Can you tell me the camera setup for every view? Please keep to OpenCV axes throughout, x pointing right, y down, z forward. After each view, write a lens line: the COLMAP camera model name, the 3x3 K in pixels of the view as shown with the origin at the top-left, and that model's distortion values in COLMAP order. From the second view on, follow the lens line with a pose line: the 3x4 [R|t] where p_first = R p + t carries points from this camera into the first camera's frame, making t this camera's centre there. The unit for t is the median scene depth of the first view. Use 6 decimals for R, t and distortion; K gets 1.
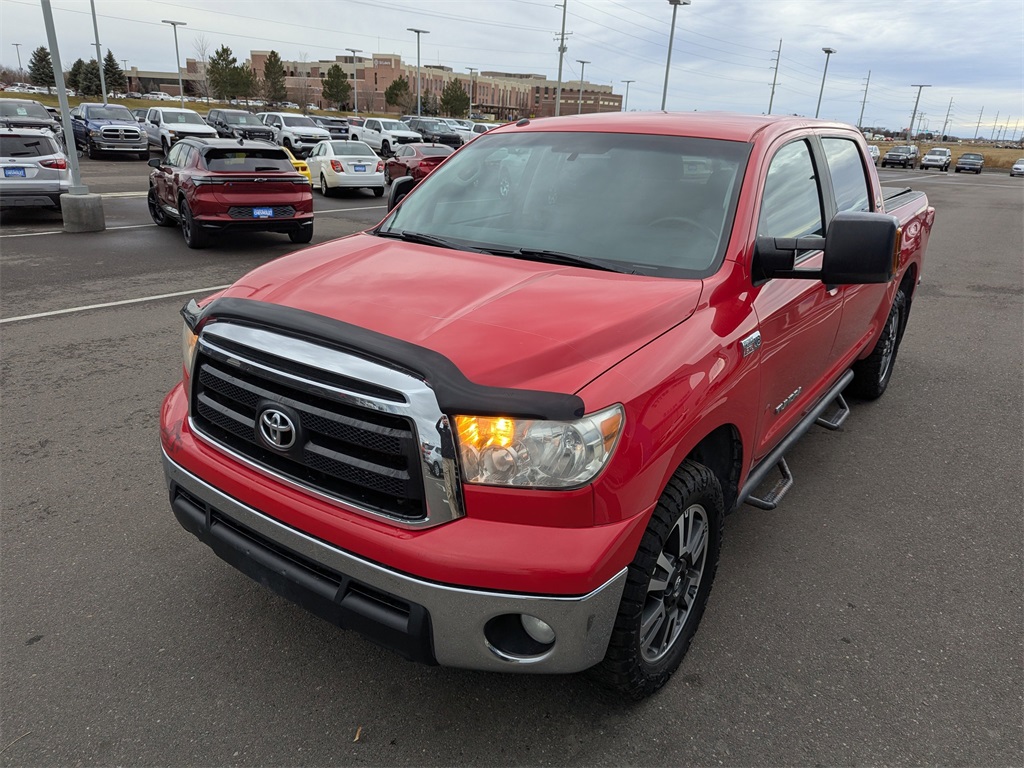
lens RADIAL K [[721.3, 0, 506.0], [0, 721.3, 381.4], [0, 0, 1]] dist [0.040582, -0.031261]
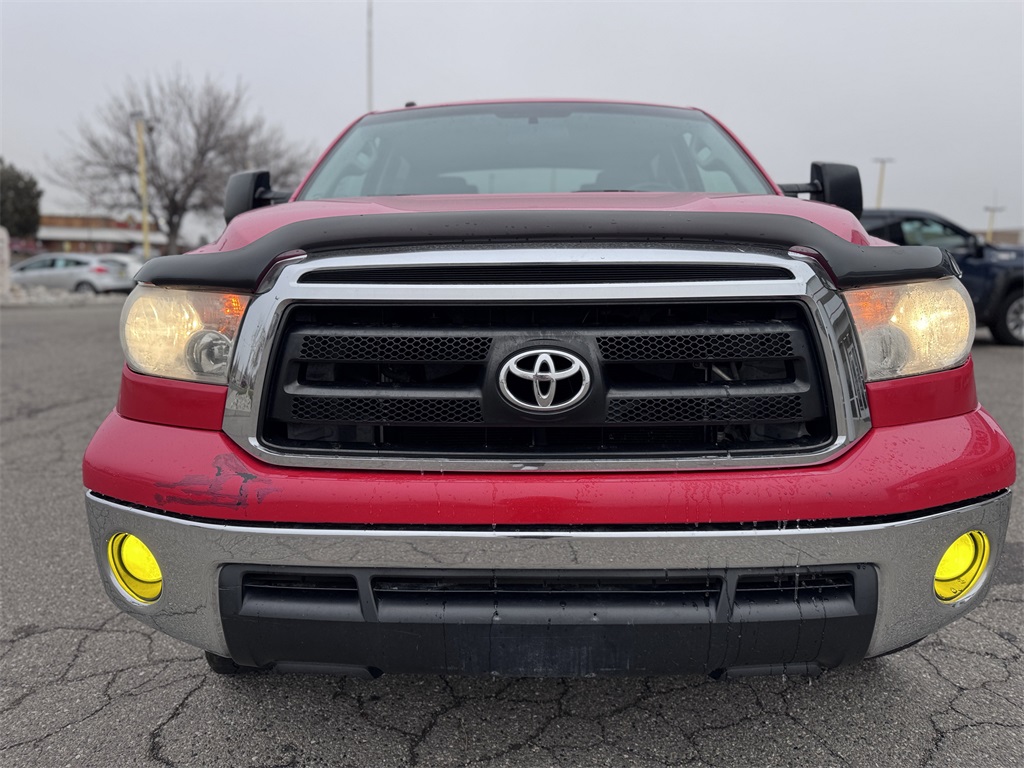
lens RADIAL K [[721.3, 0, 507.7], [0, 721.3, 389.4], [0, 0, 1]] dist [0.040582, -0.031261]
pose [[0.817832, -0.126391, 0.561405, -0.606065], [0.217514, 0.971101, -0.098237, 0.111151], [-0.532765, 0.202455, 0.821689, 0.461334]]
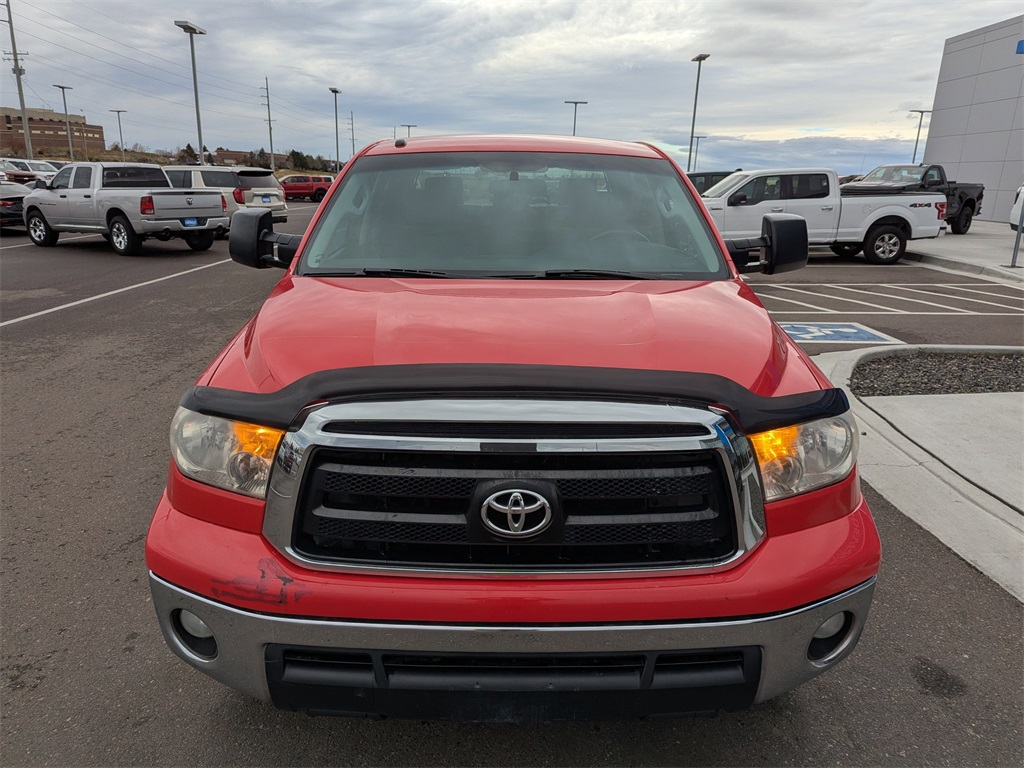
lens RADIAL K [[721.3, 0, 510.7], [0, 721.3, 386.0], [0, 0, 1]] dist [0.040582, -0.031261]
pose [[0.801452, -0.182664, 0.569481, -0.661125], [0.203908, 0.978620, 0.026929, -0.081730], [-0.562224, 0.094540, 0.821563, 0.303912]]
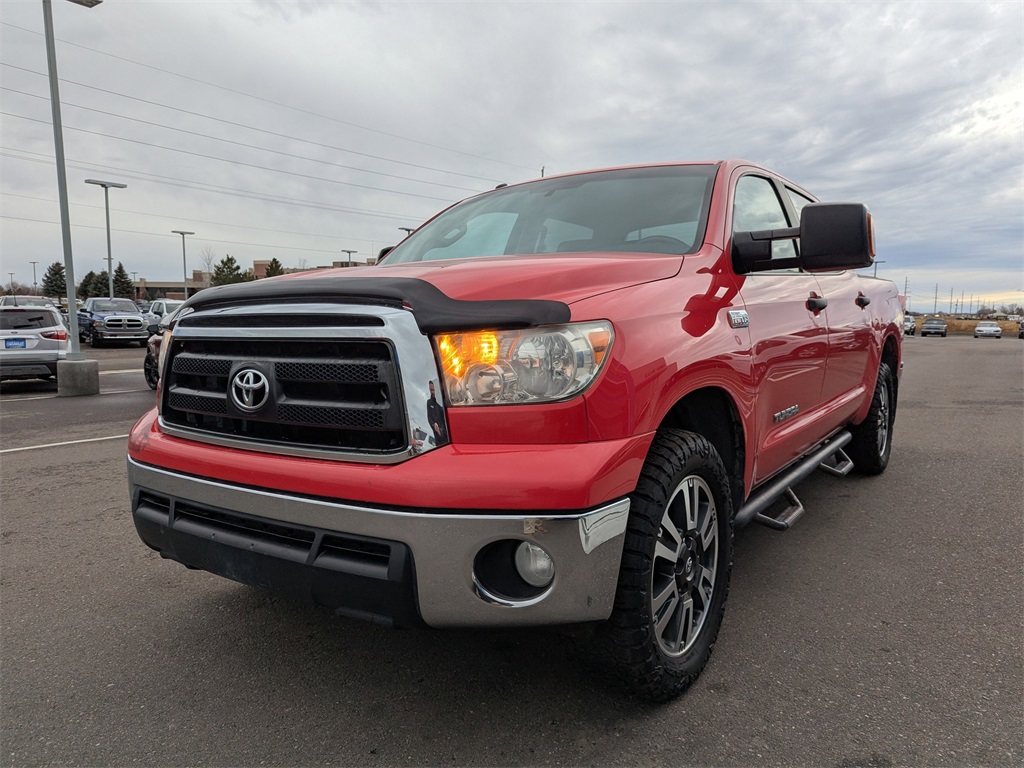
lens RADIAL K [[721.3, 0, 506.7], [0, 721.3, 393.7], [0, 0, 1]] dist [0.040582, -0.031261]
pose [[0.999075, -0.040401, 0.014735, 0.004431], [0.042727, 0.971407, -0.233543, 0.271680], [-0.004878, 0.233956, 0.972235, 0.070150]]
